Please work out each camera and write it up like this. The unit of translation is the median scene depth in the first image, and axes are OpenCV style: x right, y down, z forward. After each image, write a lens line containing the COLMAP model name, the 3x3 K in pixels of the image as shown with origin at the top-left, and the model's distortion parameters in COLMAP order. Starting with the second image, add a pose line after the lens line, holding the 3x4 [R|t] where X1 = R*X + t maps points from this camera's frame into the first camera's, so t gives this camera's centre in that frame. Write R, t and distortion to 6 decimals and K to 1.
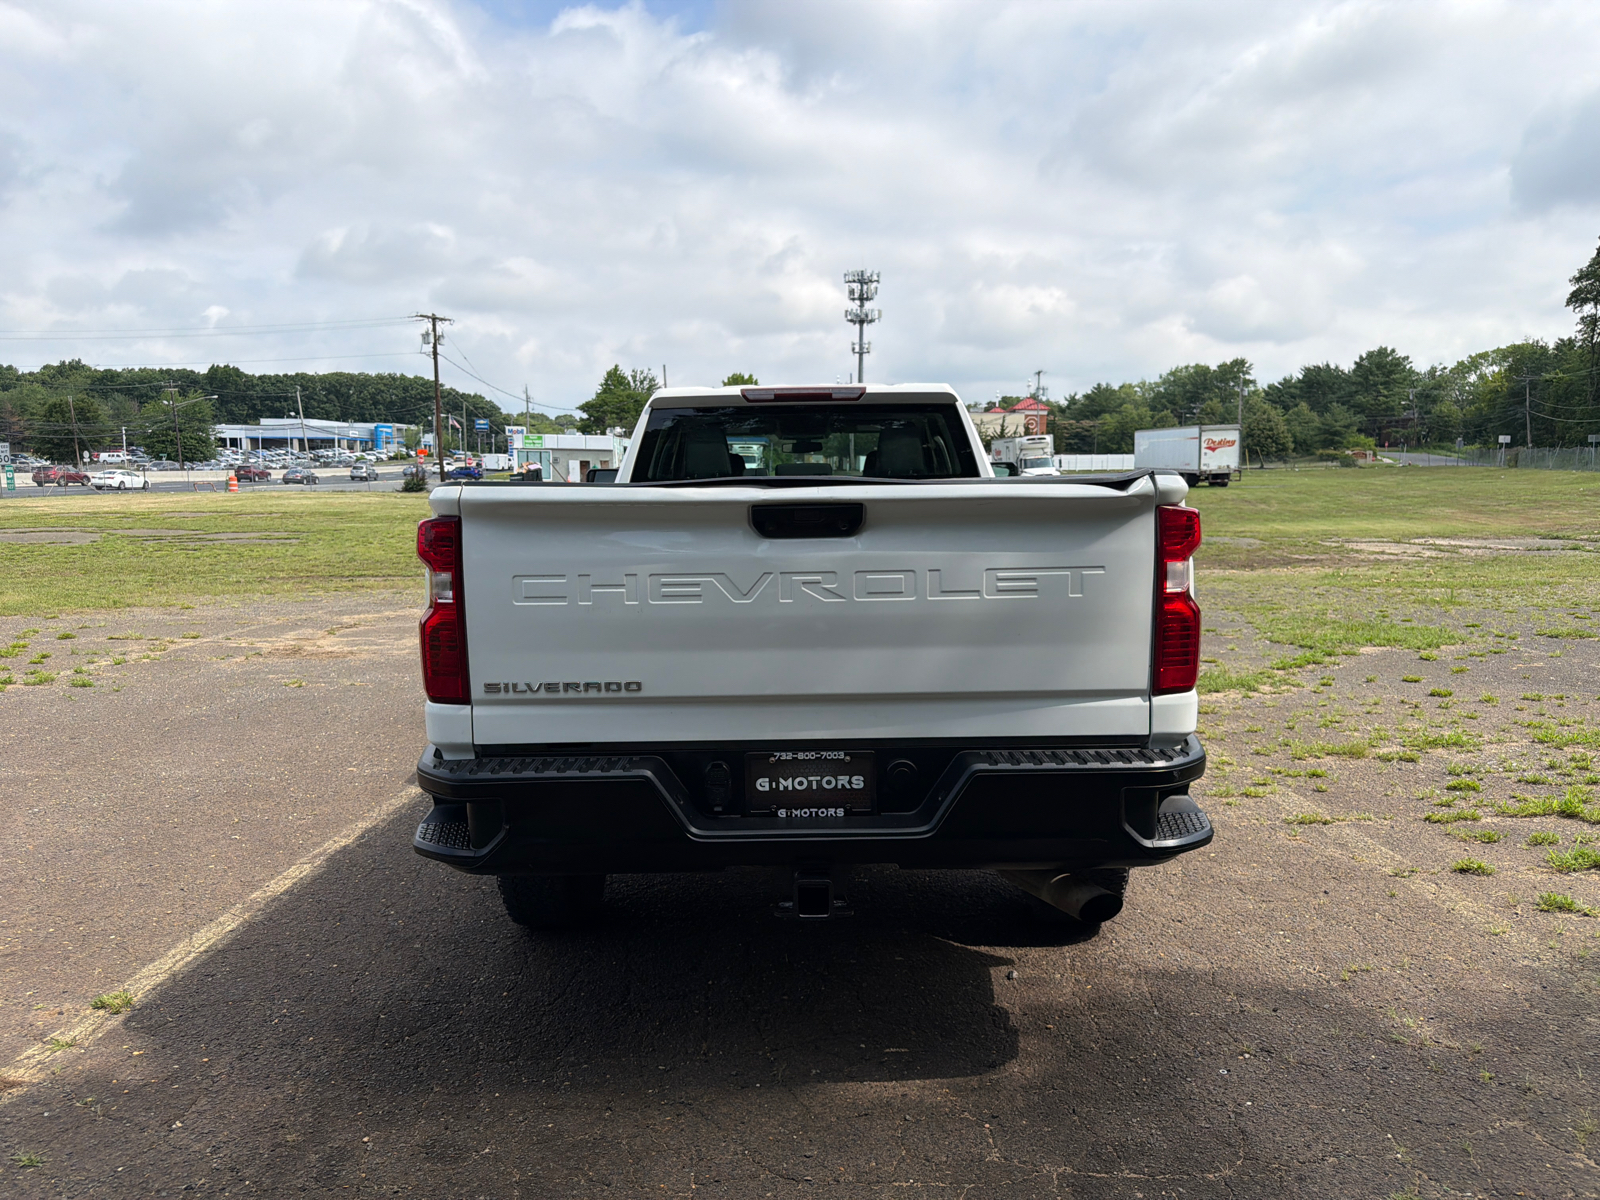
lens RADIAL K [[1124.8, 0, 796.1], [0, 1124.8, 643.9], [0, 0, 1]] dist [0.060793, -0.085479]
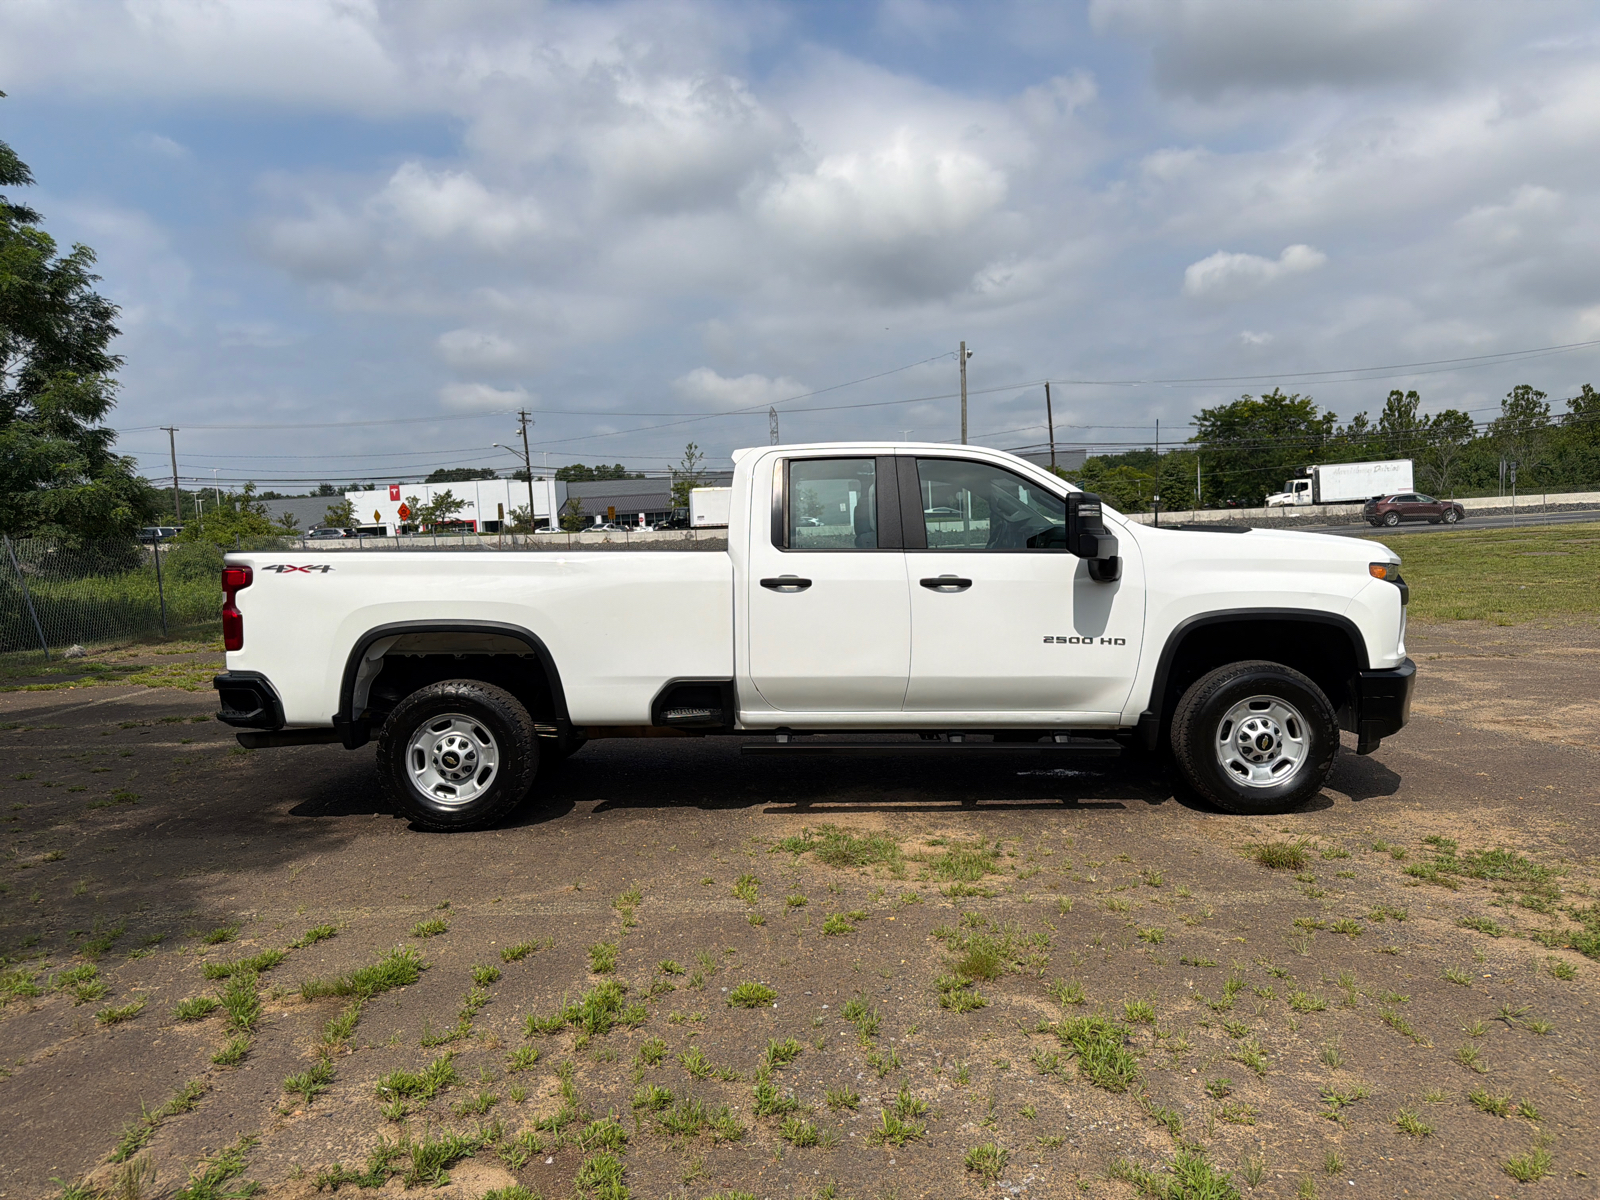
lens RADIAL K [[1133.9, 0, 805.0], [0, 1133.9, 652.0], [0, 0, 1]] dist [0.023053, -0.023423]
pose [[0.001246, 0.104132, -0.994563, 0.272984], [-0.096750, 0.989910, 0.103524, -0.031171], [0.995308, 0.096095, 0.011309, 0.222911]]
